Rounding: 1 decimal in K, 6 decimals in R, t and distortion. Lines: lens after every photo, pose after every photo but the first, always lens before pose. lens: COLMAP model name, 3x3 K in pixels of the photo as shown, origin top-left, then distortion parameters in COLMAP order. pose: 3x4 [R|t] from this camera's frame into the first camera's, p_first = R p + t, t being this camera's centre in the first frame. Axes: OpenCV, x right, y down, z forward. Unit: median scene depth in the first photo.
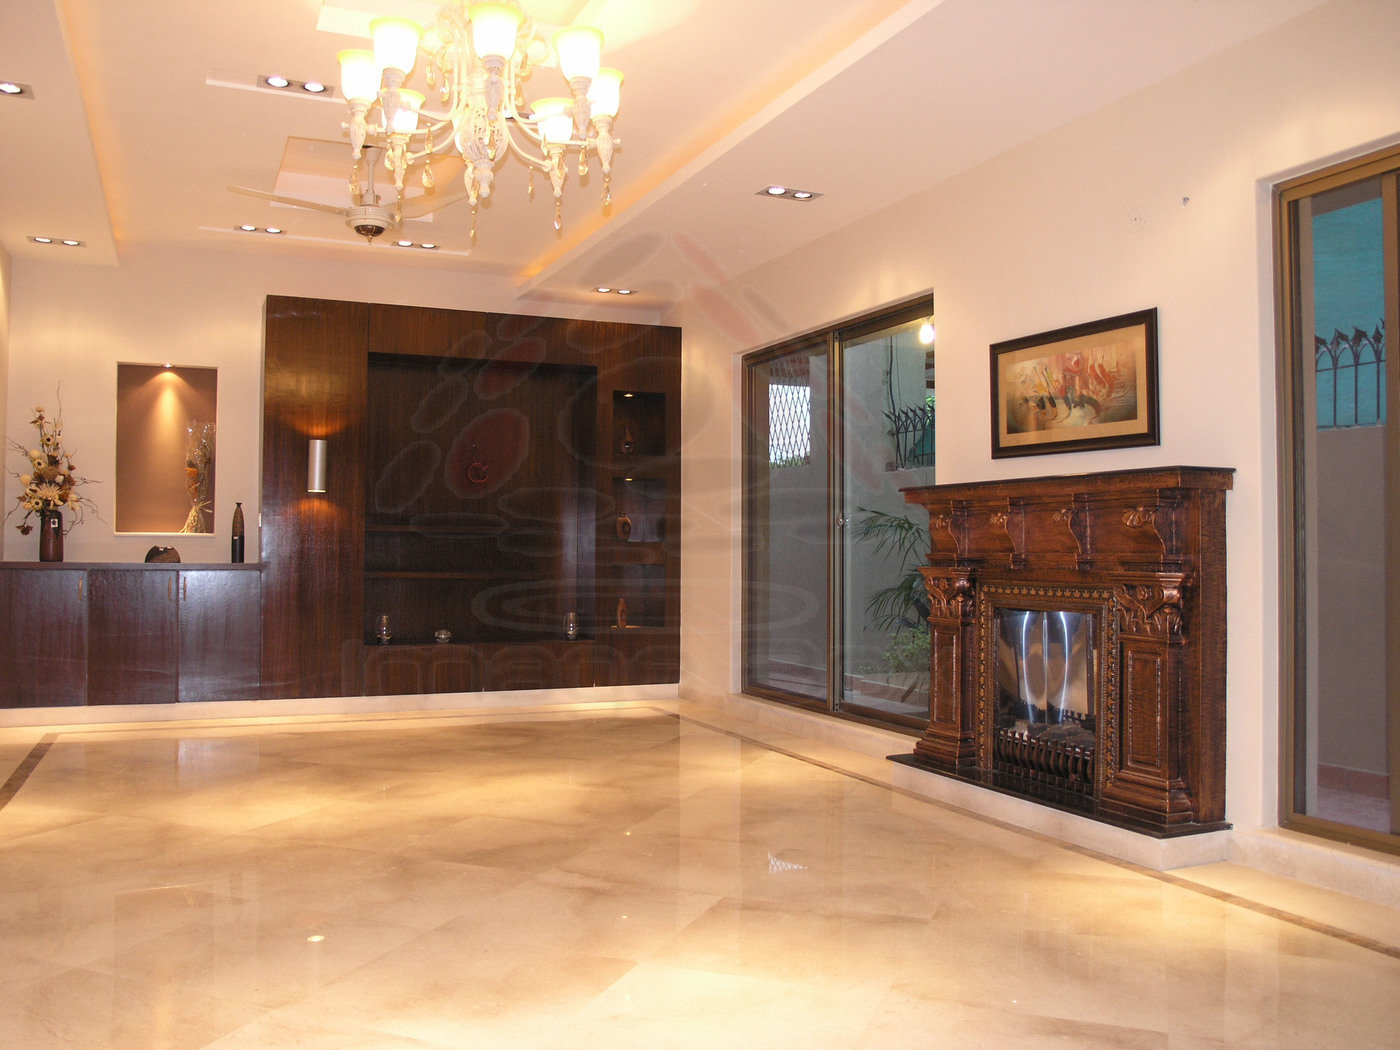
lens RADIAL K [[1172.5, 0, 685.6], [0, 1172.5, 529.4], [0, 0, 1]] dist [-0.109729, 0.068133]
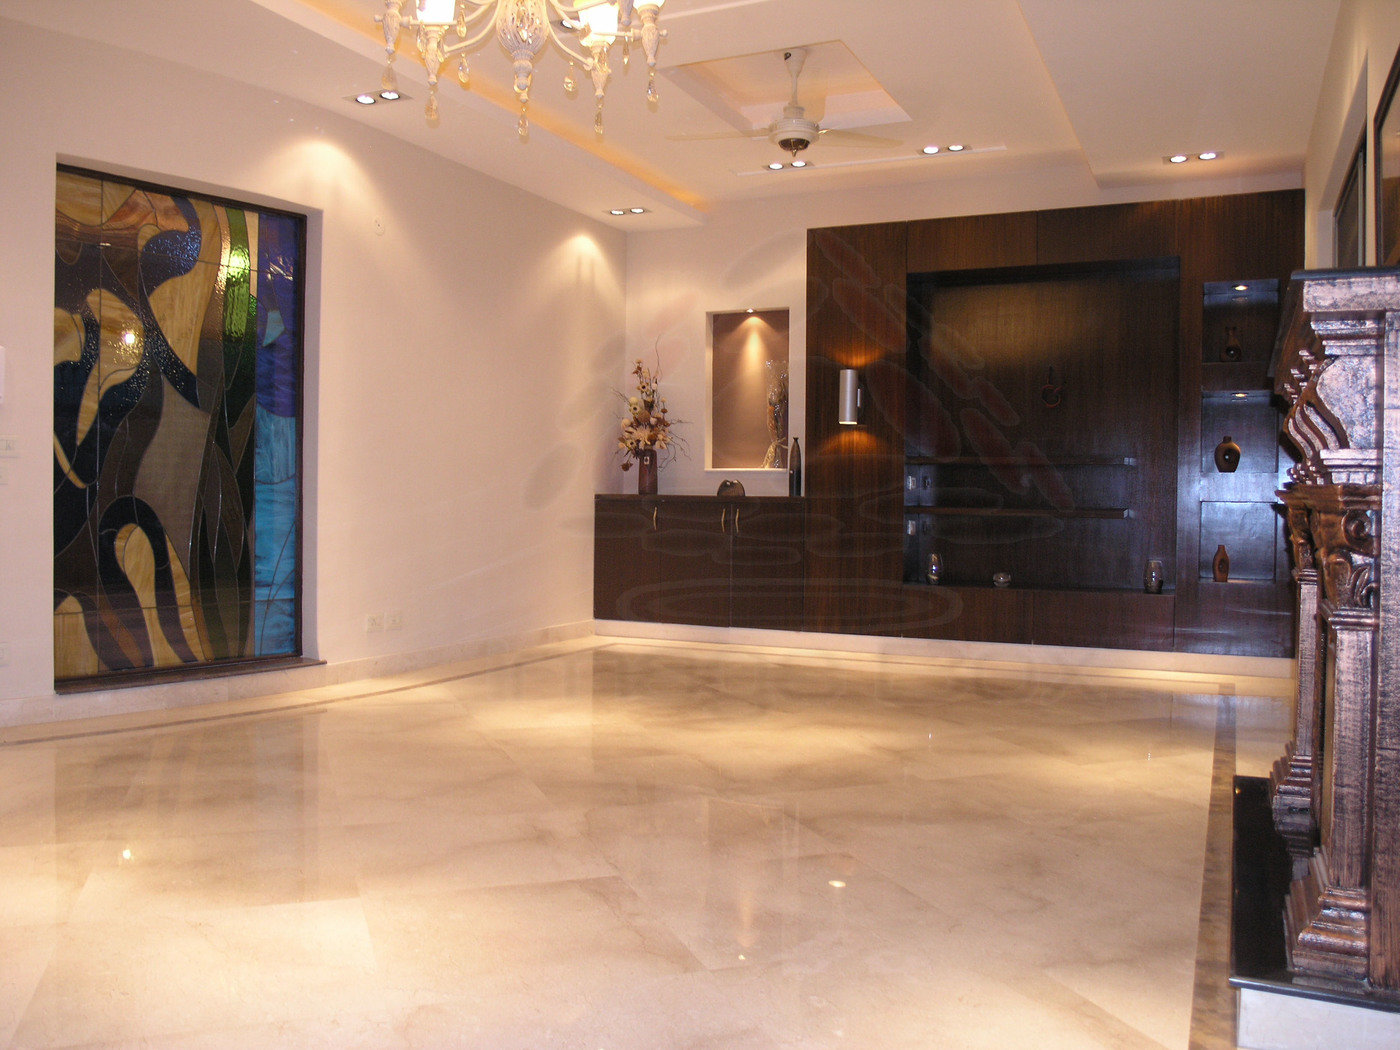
lens RADIAL K [[1172.5, 0, 692.2], [0, 1172.5, 531.2], [0, 0, 1]] dist [-0.109729, 0.068133]
pose [[0.657182, 0.023098, -0.753378, 0.356825], [0.006769, 0.999309, 0.036543, 0.022635], [0.753702, -0.029115, 0.656571, 0.265307]]
